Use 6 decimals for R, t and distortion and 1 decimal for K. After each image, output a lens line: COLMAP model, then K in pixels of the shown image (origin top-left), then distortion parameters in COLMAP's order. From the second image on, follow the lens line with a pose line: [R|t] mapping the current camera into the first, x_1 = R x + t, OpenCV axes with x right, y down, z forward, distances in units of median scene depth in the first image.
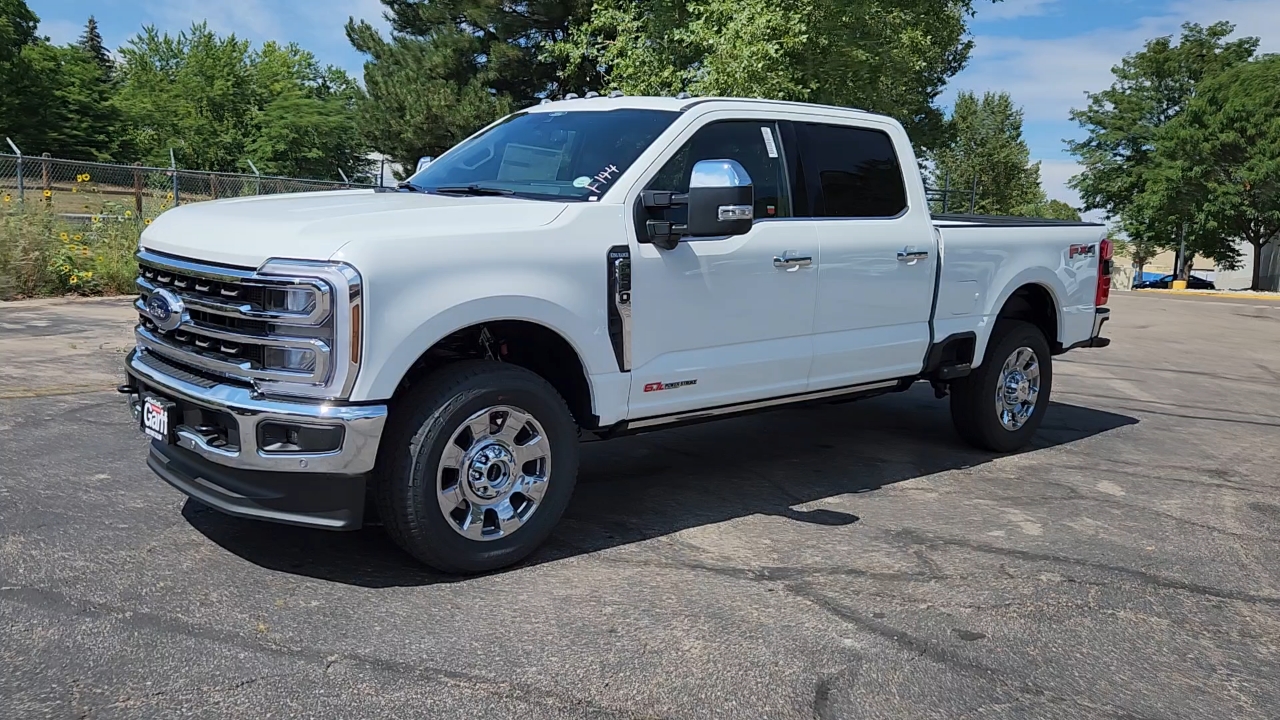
lens RADIAL K [[1088.5, 0, 625.8], [0, 1088.5, 360.9], [0, 0, 1]] dist [0.021142, -0.000477]
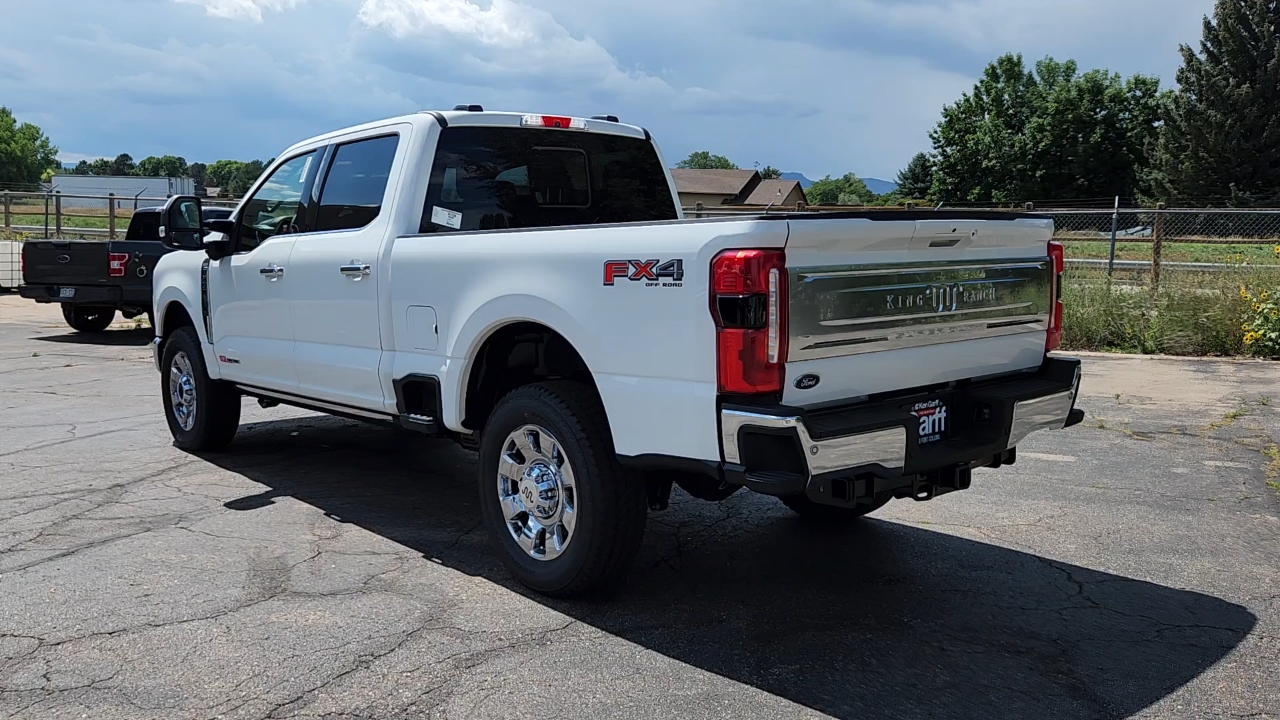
lens RADIAL K [[1088.5, 0, 625.8], [0, 1088.5, 360.9], [0, 0, 1]] dist [0.021142, -0.000477]
pose [[-0.017092, 0.066456, -0.997643, 1.264664], [-0.141425, 0.987596, 0.068210, -0.127129], [0.989801, 0.142258, -0.007481, 1.361426]]
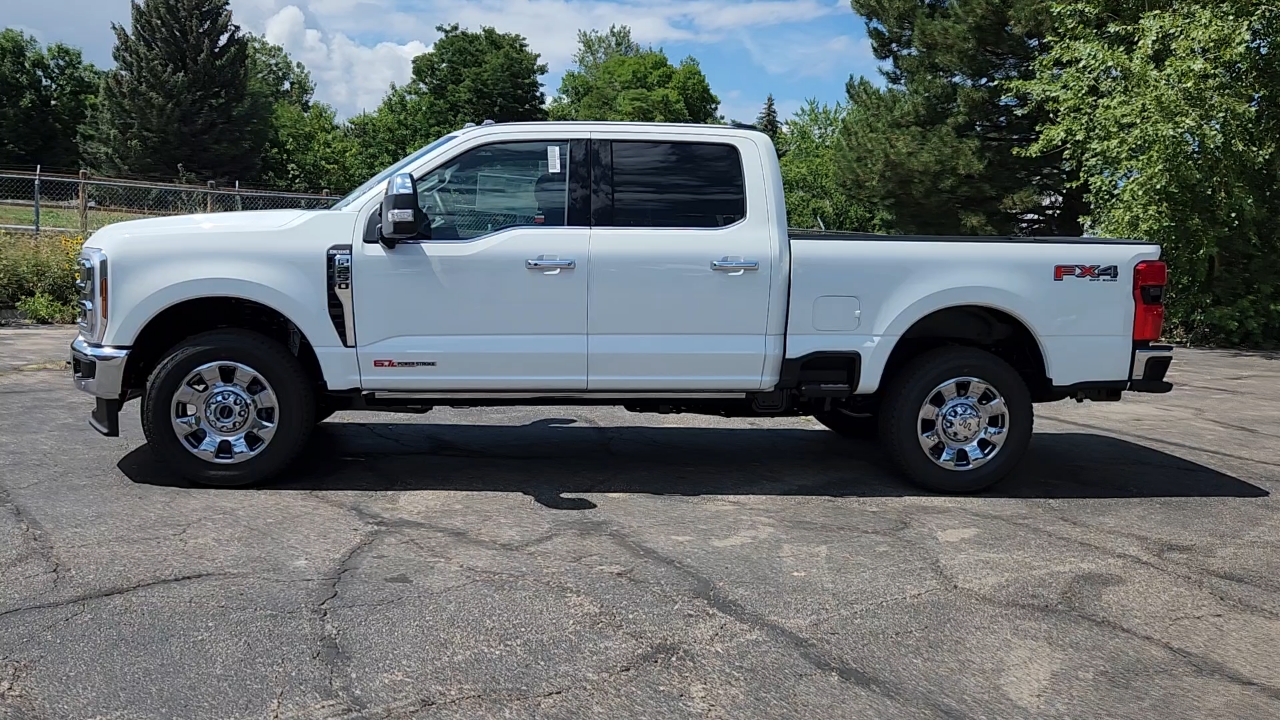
lens RADIAL K [[1088.5, 0, 625.8], [0, 1088.5, 360.9], [0, 0, 1]] dist [0.021142, -0.000477]
pose [[0.822042, 0.055000, -0.566765, 0.827601], [-0.084556, 0.996080, -0.025979, 0.026753], [0.563114, 0.069280, 0.823470, 0.142291]]
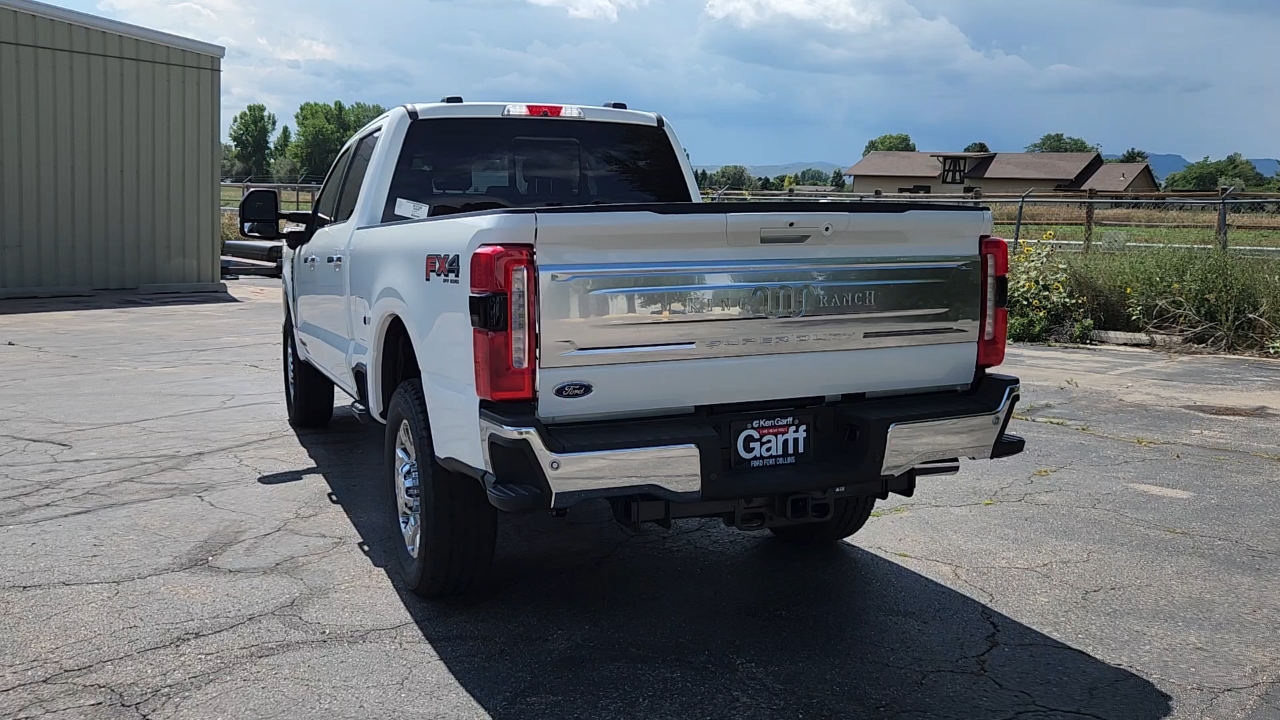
lens RADIAL K [[1088.5, 0, 625.8], [0, 1088.5, 360.9], [0, 0, 1]] dist [0.021142, -0.000477]
pose [[-0.315894, 0.070104, -0.946201, 1.165564], [-0.150353, 0.980967, 0.122876, -0.179771], [0.936805, 0.181080, -0.299342, 1.672611]]
